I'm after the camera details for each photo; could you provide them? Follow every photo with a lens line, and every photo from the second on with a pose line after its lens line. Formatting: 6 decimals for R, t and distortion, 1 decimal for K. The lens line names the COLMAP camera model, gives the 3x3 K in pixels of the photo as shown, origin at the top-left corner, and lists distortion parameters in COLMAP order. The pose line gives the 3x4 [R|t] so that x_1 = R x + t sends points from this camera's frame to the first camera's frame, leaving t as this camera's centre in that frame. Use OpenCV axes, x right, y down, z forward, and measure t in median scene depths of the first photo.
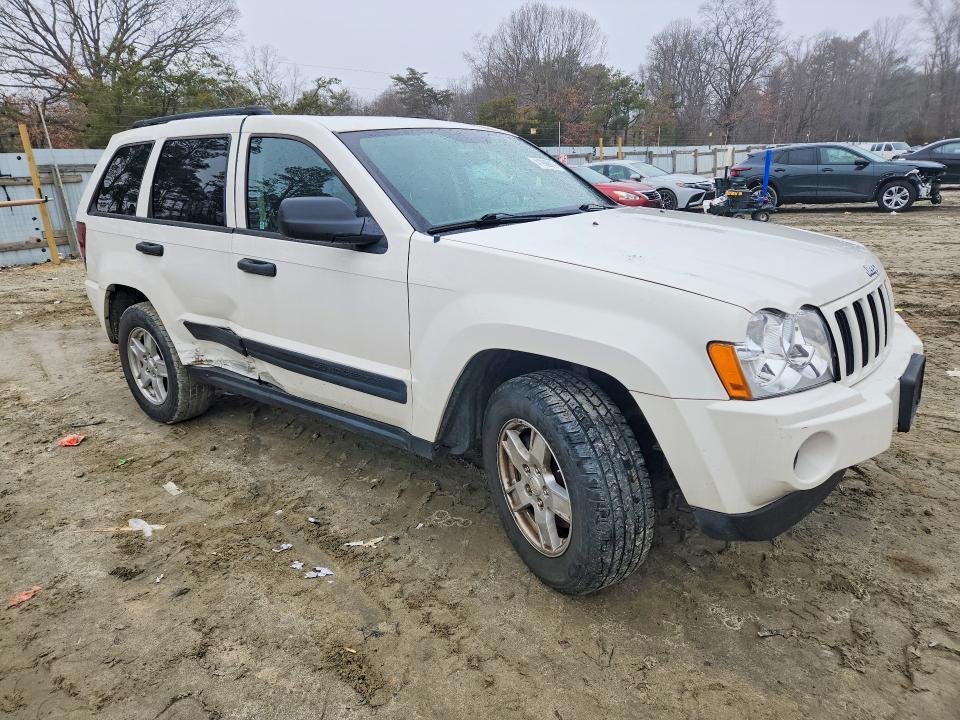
lens RADIAL K [[760.7, 0, 480.0], [0, 760.7, 360.0], [0, 0, 1]] dist [-0.014722, 0.054813]
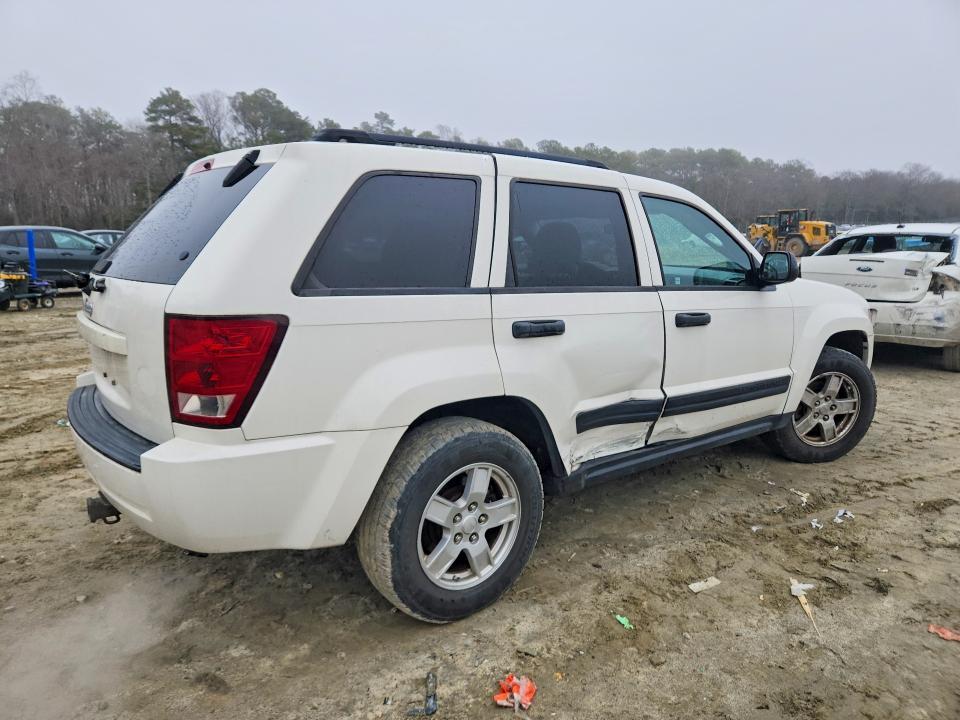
lens RADIAL K [[760.7, 0, 480.0], [0, 760.7, 360.0], [0, 0, 1]] dist [-0.014722, 0.054813]
pose [[0.118673, -0.118647, 0.985819, -1.206659], [0.240394, 0.966732, 0.087411, -0.203803], [-0.963394, 0.226612, 0.143247, 1.020227]]
